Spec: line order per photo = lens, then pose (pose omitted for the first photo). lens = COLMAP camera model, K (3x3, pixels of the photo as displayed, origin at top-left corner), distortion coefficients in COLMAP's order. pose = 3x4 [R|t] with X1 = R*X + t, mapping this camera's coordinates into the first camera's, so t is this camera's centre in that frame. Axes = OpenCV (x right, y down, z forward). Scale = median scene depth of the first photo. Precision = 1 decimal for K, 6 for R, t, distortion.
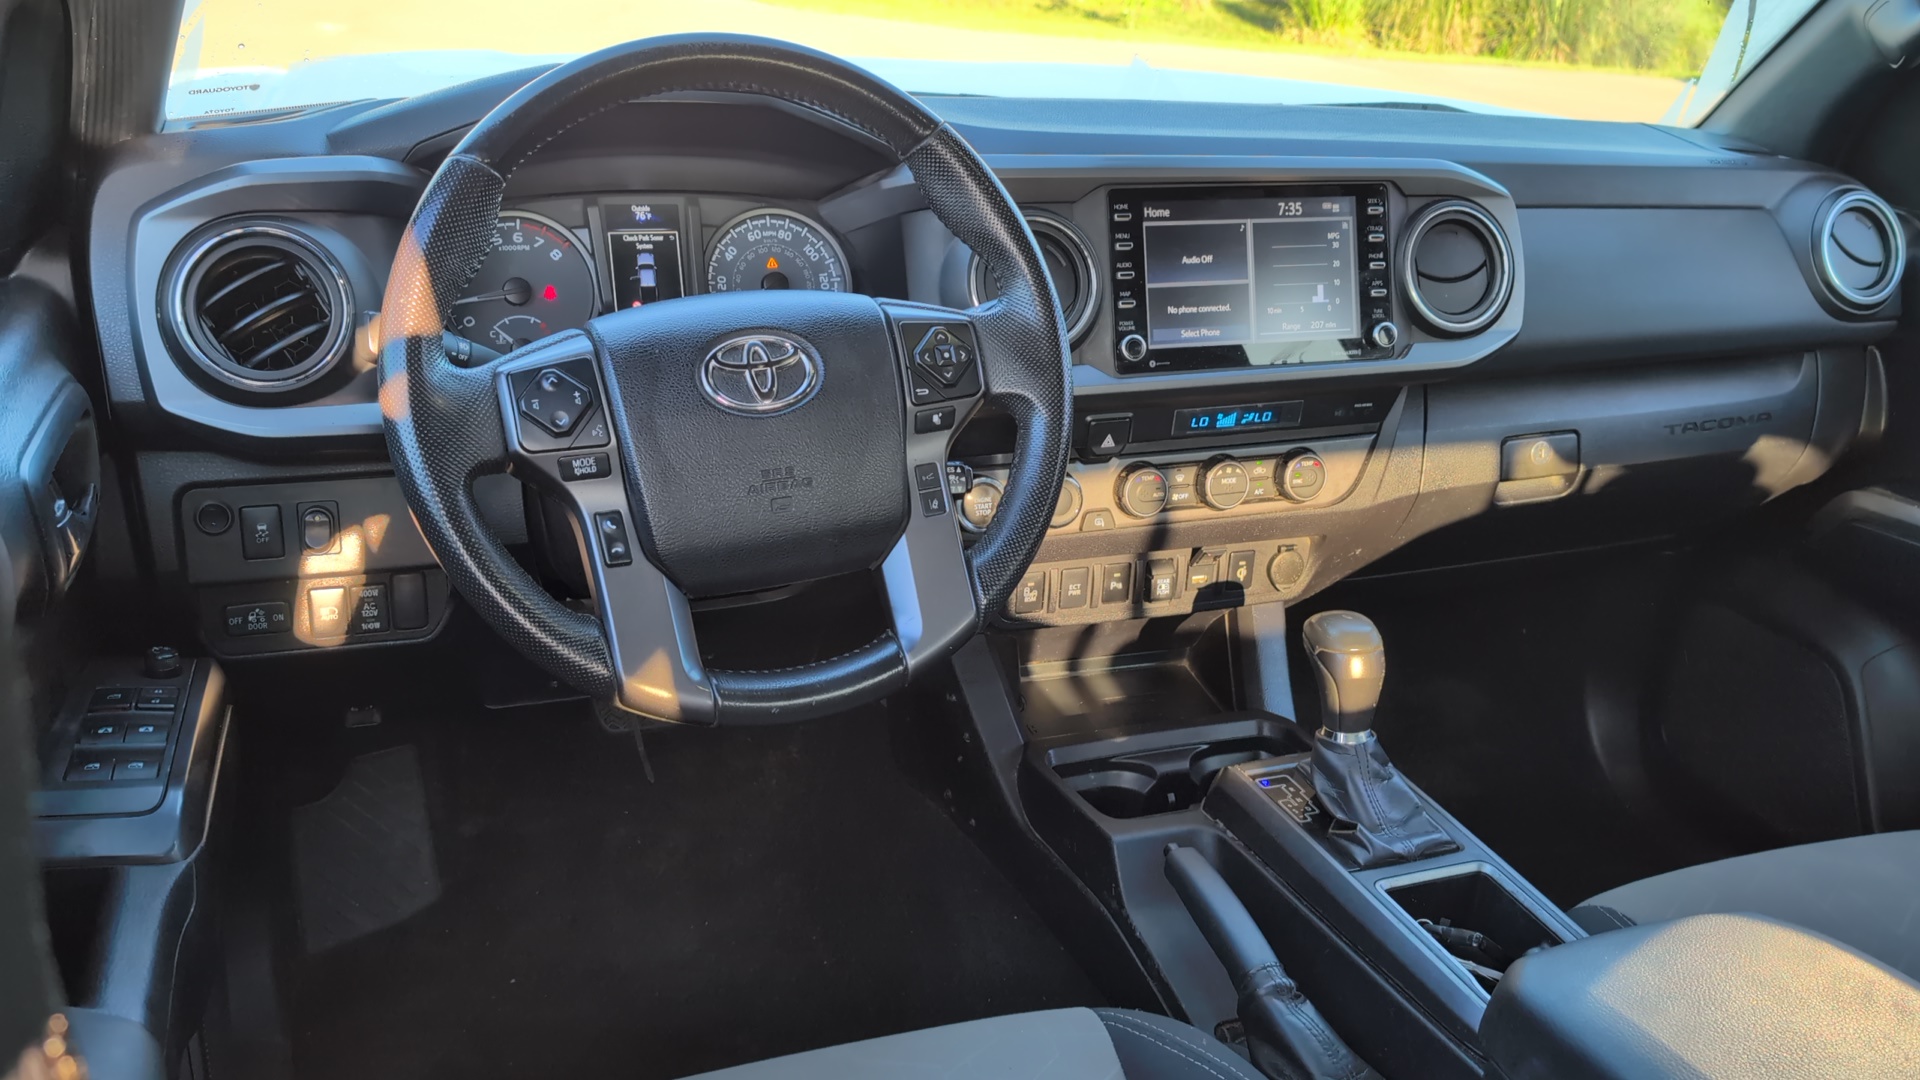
lens RADIAL K [[1454.1, 0, 971.0], [0, 1454.1, 506.7], [0, 0, 1]] dist [0.010458, -0.002386]
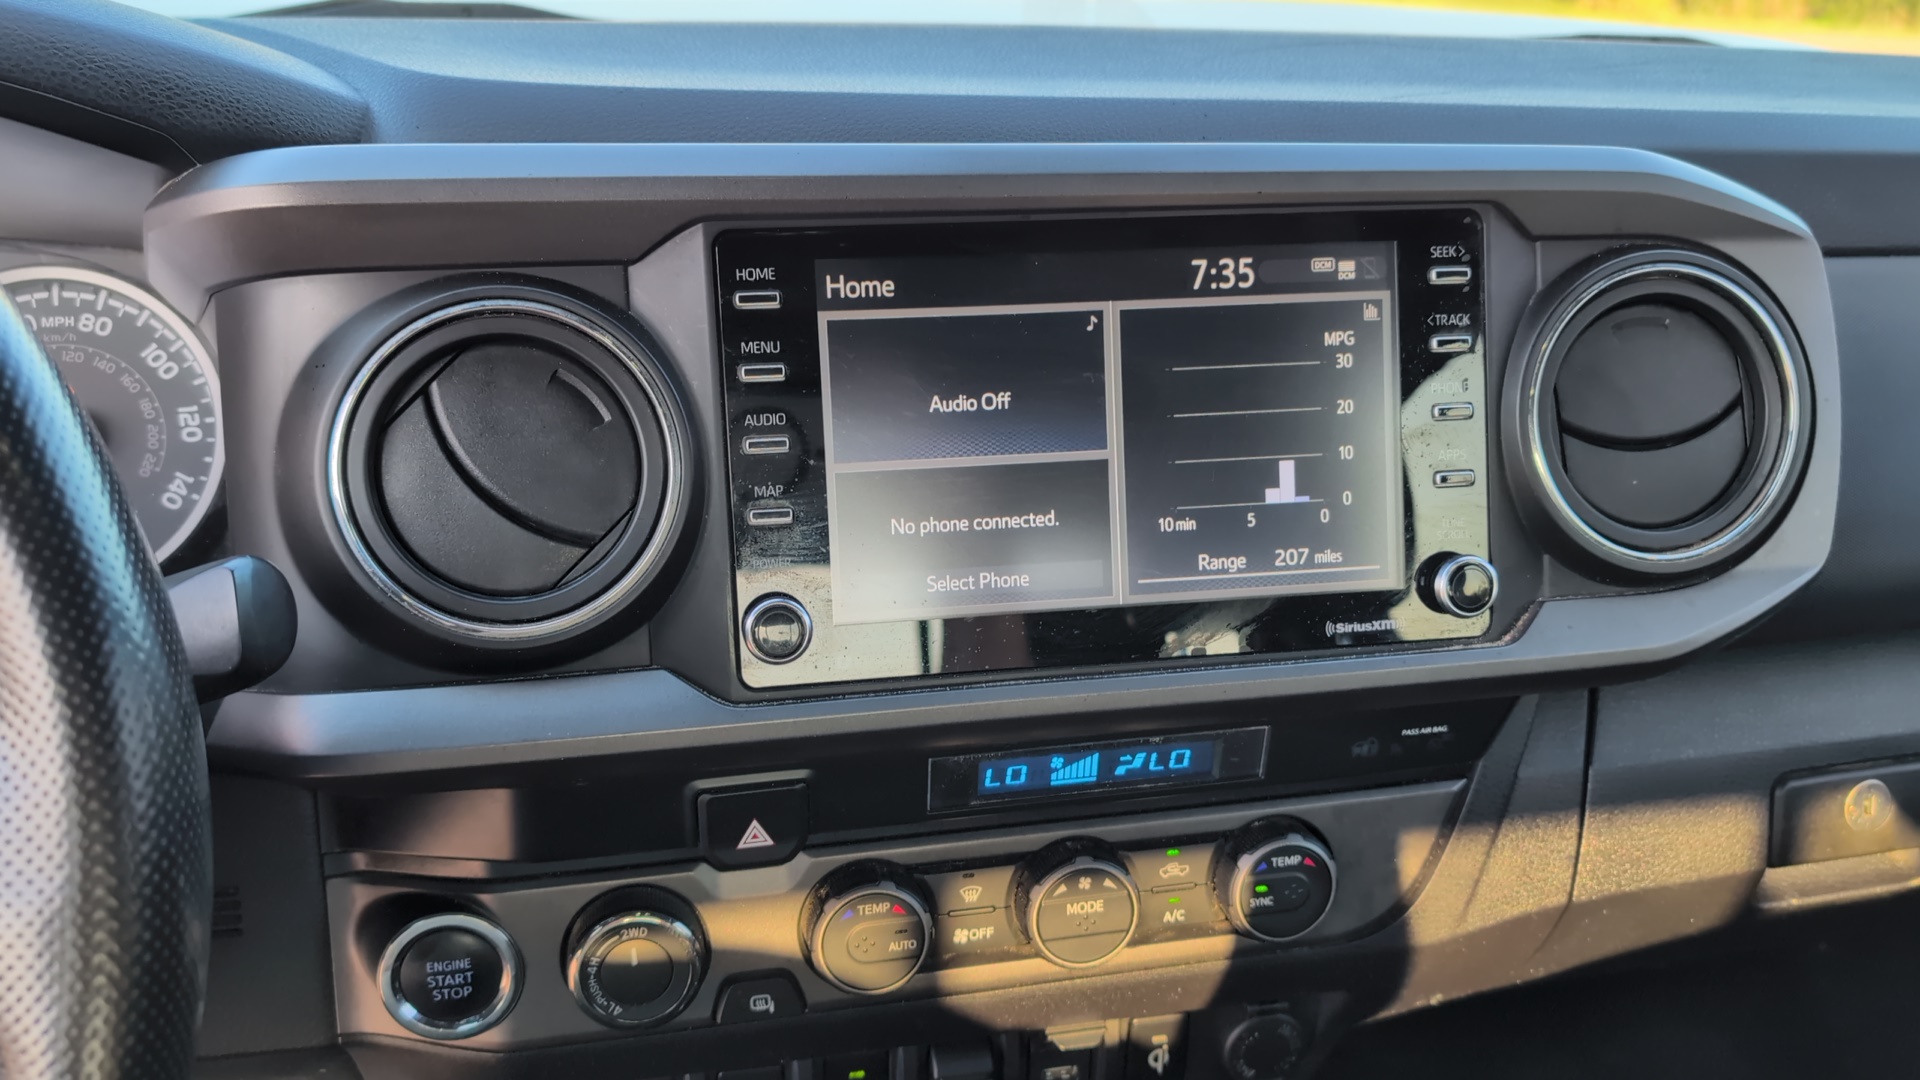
lens RADIAL K [[1613.7, 0, 960.0], [0, 1613.7, 540.0], [0, 0, 1]] dist [0.010974, -0.047555]
pose [[0.989844, 0.028056, -0.139362, 0.208982], [-0.026369, 0.999555, 0.013935, -0.133782], [0.139691, -0.010118, 0.990143, 0.541330]]
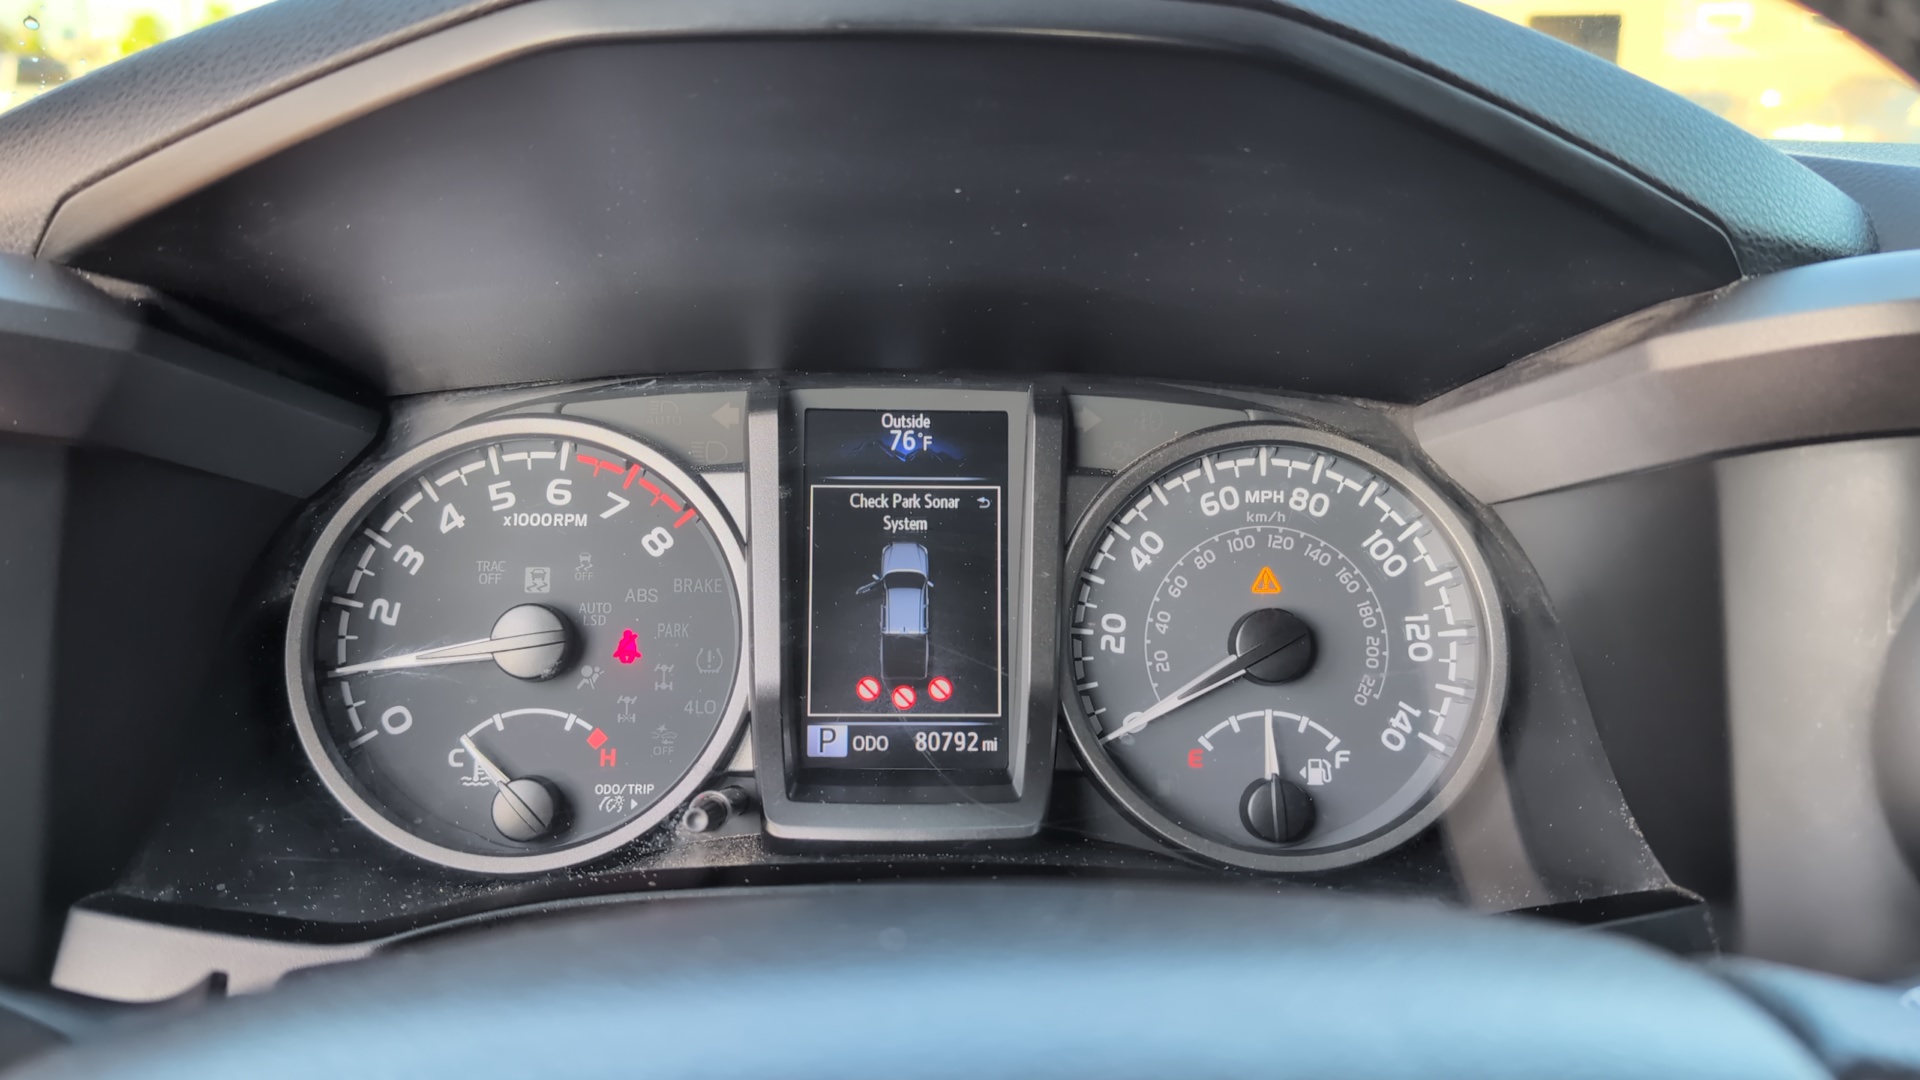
lens RADIAL K [[1591.0, 0, 960.0], [0, 1591.0, 540.0], [0, 0, 1]] dist [0.051866, -0.070717]
pose [[0.933237, 0.047257, -0.356140, -0.070206], [-0.089149, 0.990767, -0.102140, -0.131585], [0.348025, 0.127071, 0.928833, 0.620359]]
